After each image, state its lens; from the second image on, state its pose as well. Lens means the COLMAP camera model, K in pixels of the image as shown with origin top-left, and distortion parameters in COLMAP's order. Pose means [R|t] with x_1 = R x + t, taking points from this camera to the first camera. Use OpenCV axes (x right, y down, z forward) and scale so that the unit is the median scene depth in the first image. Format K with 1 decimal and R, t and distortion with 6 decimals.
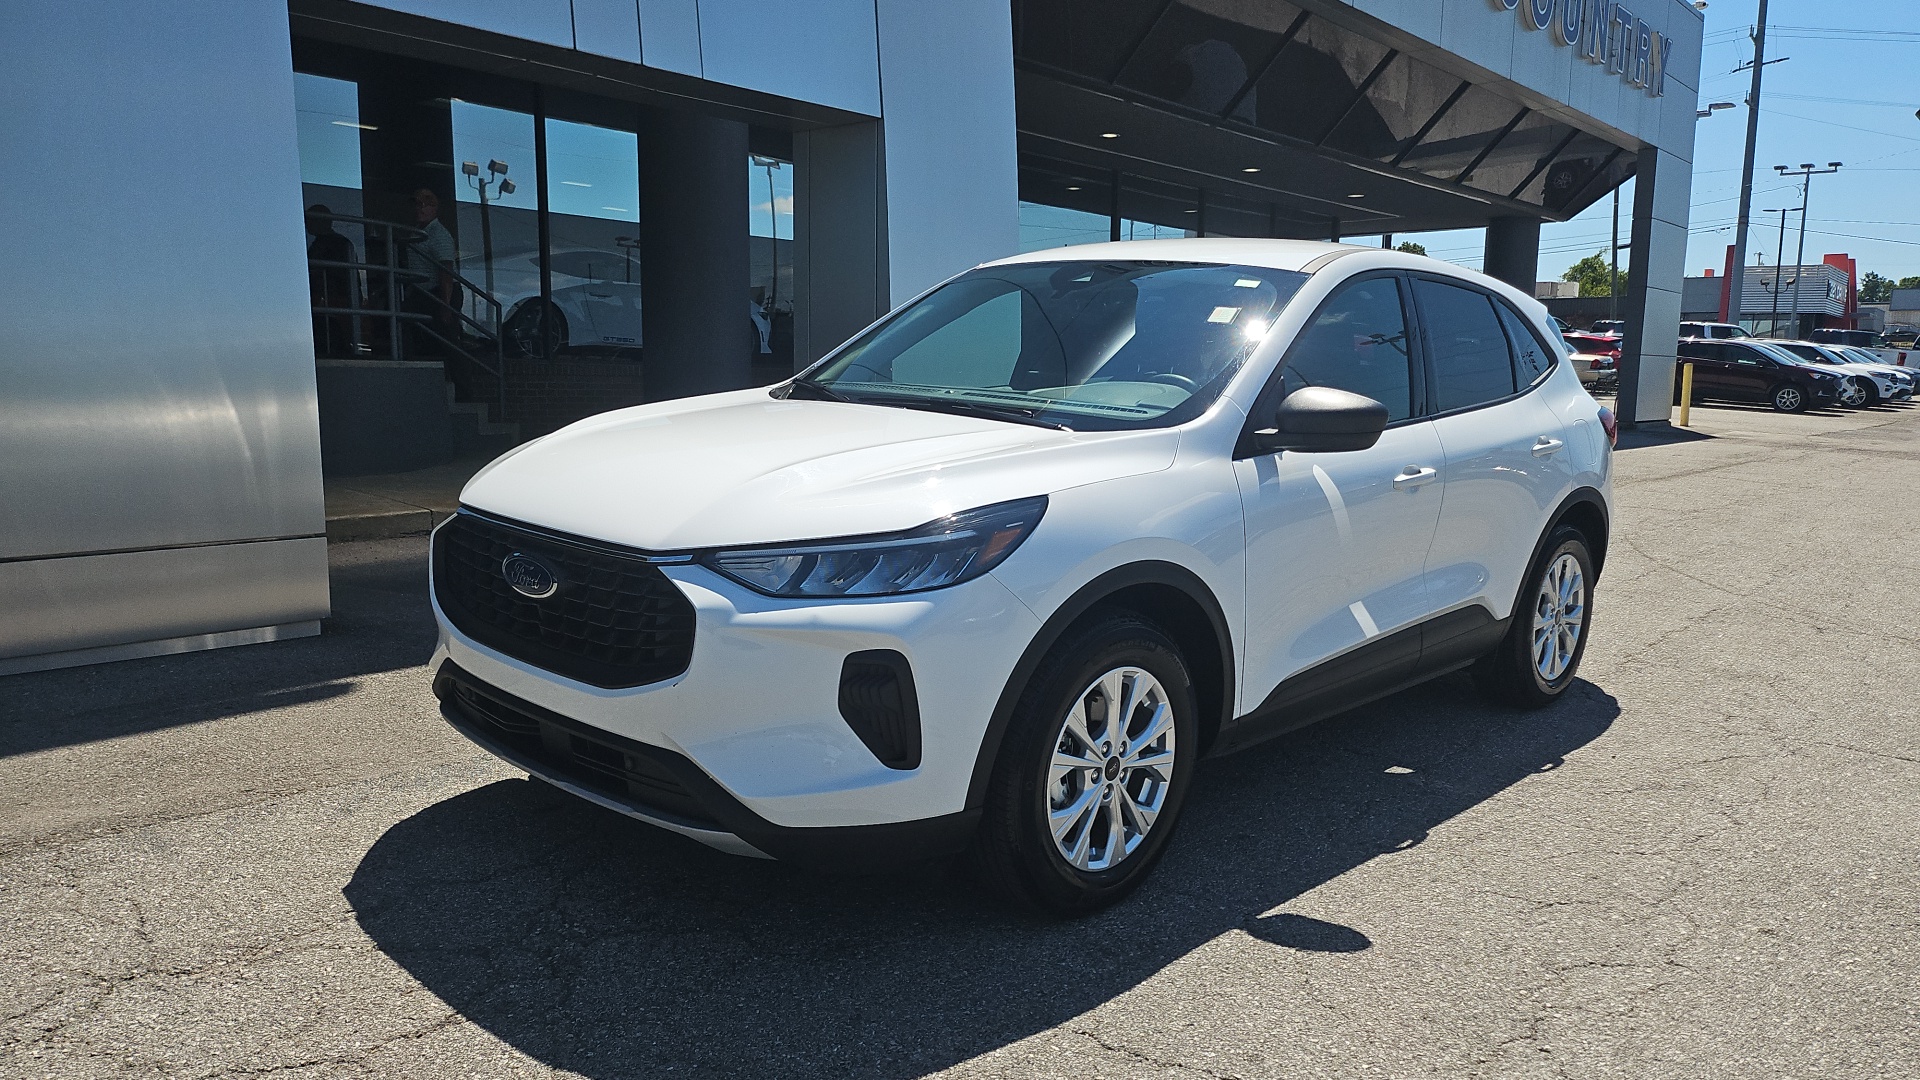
lens RADIAL K [[1365.0, 0, 960.0], [0, 1365.0, 540.0], [0, 0, 1]] dist [0.075052, -0.091549]
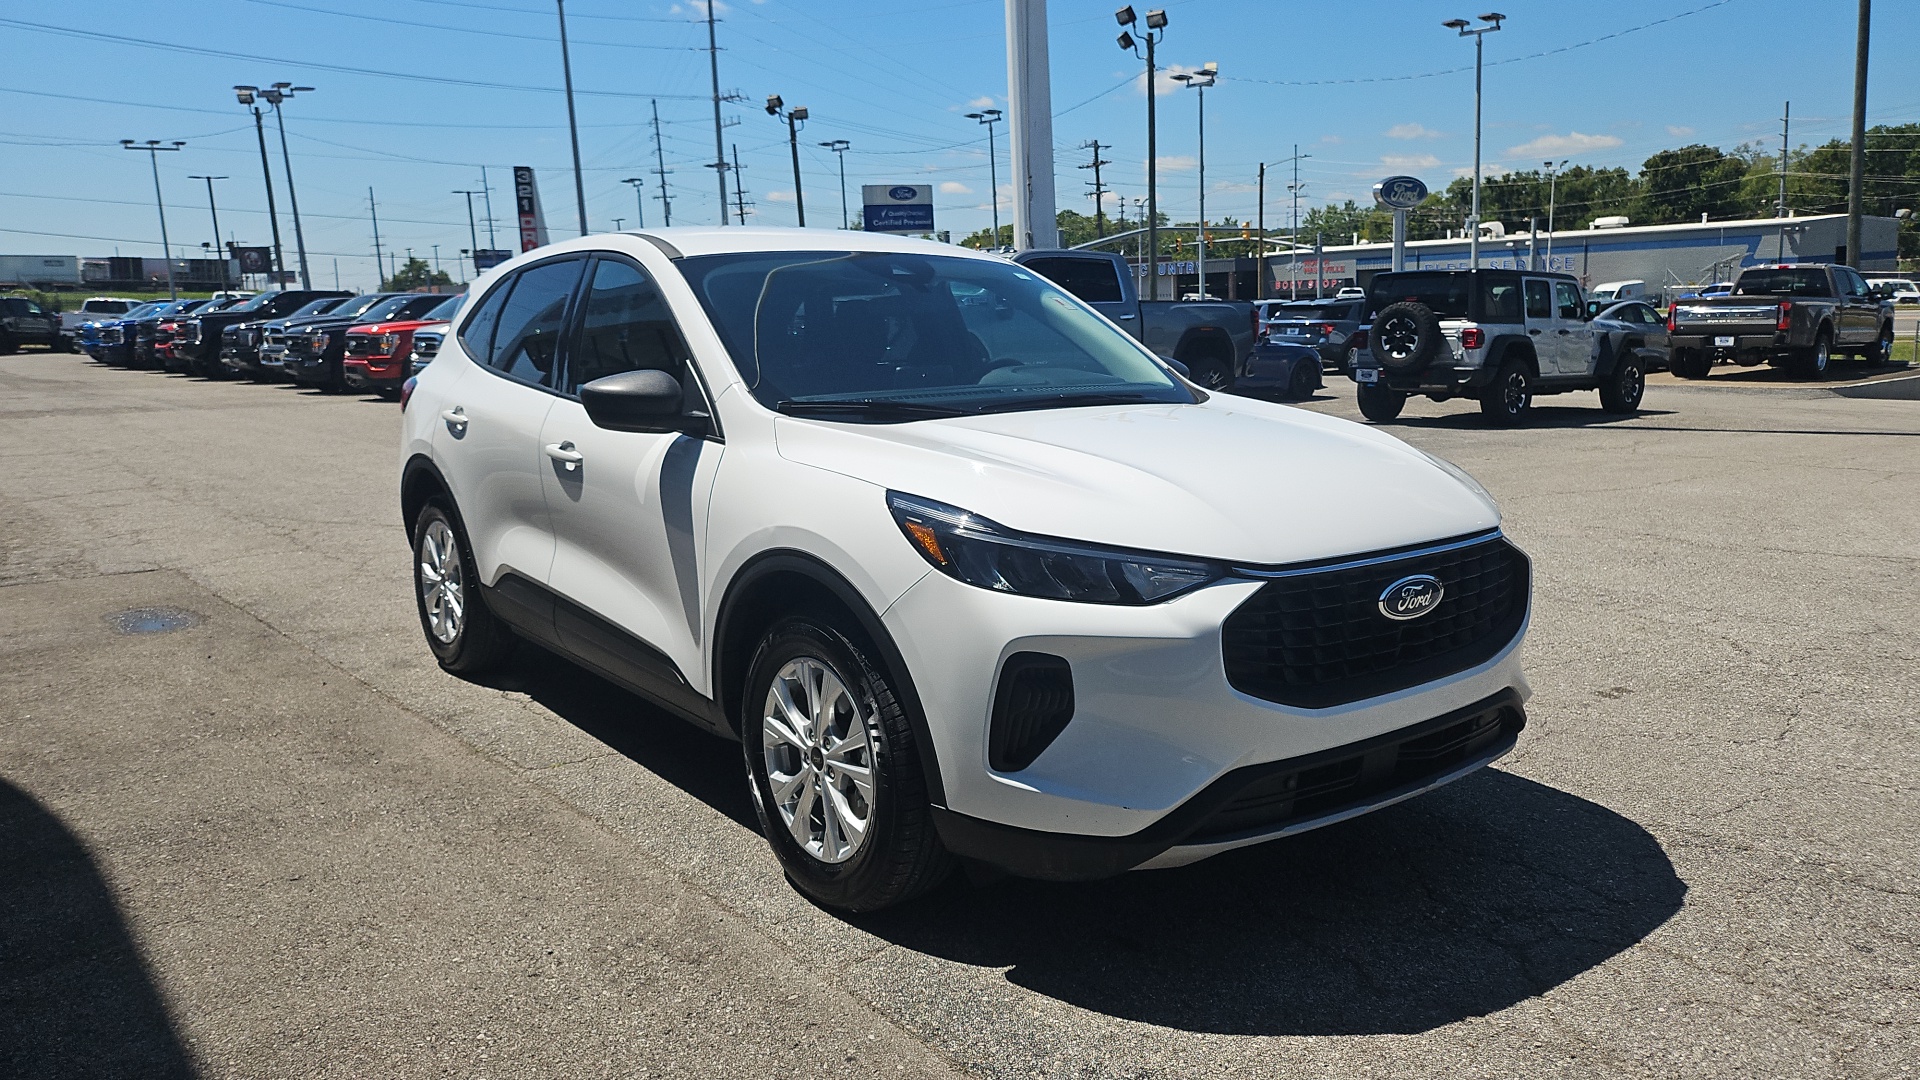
lens RADIAL K [[1365.0, 0, 960.0], [0, 1365.0, 540.0], [0, 0, 1]] dist [0.075052, -0.091549]
pose [[0.148194, -0.202566, 0.967990, -0.773087], [0.166643, 0.969917, 0.177457, -0.096236], [-0.974817, 0.135010, 0.177492, 0.409190]]
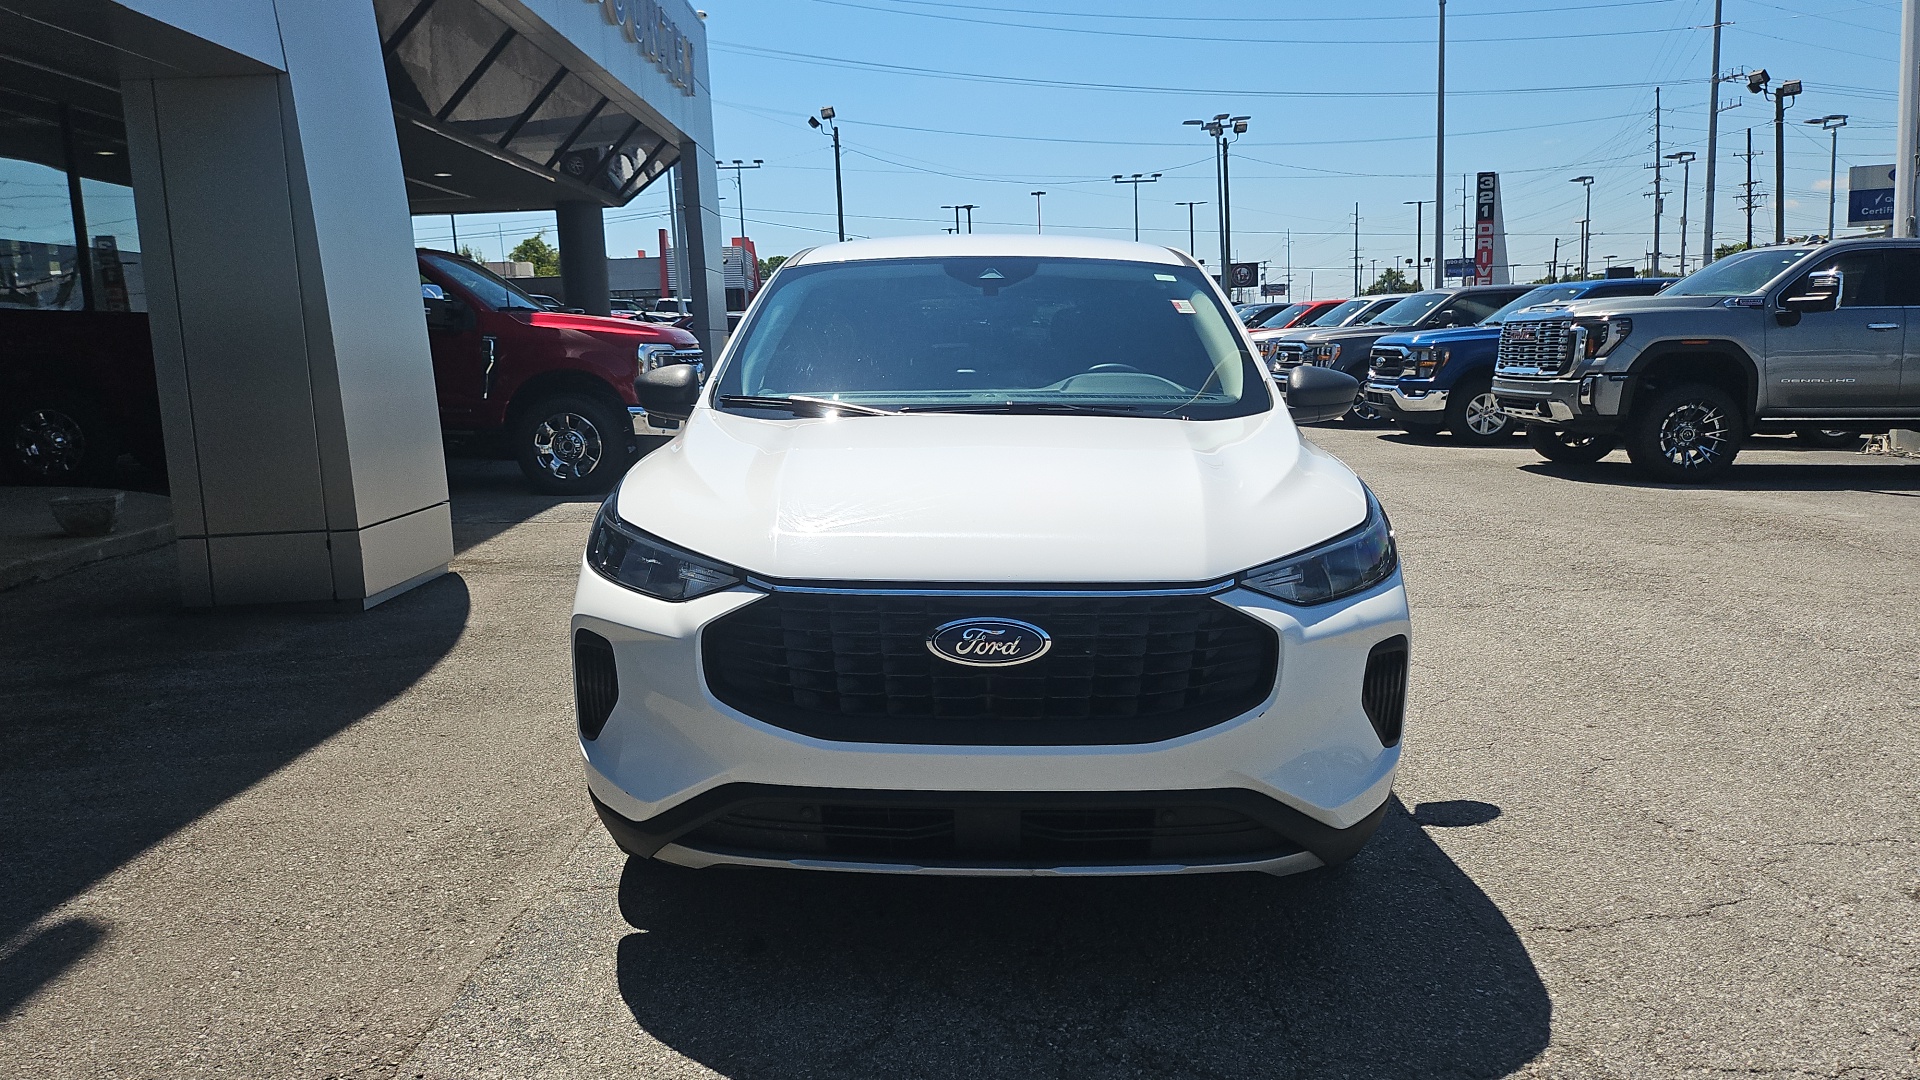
lens RADIAL K [[1370.0, 0, 956.6], [0, 1370.0, 527.2], [0, 0, 1]] dist [0.079611, -0.092819]
pose [[0.741878, -0.137764, 0.656230, -0.718156], [0.134788, 0.989329, 0.055313, -0.077069], [-0.656848, 0.047416, 0.752531, 0.305909]]
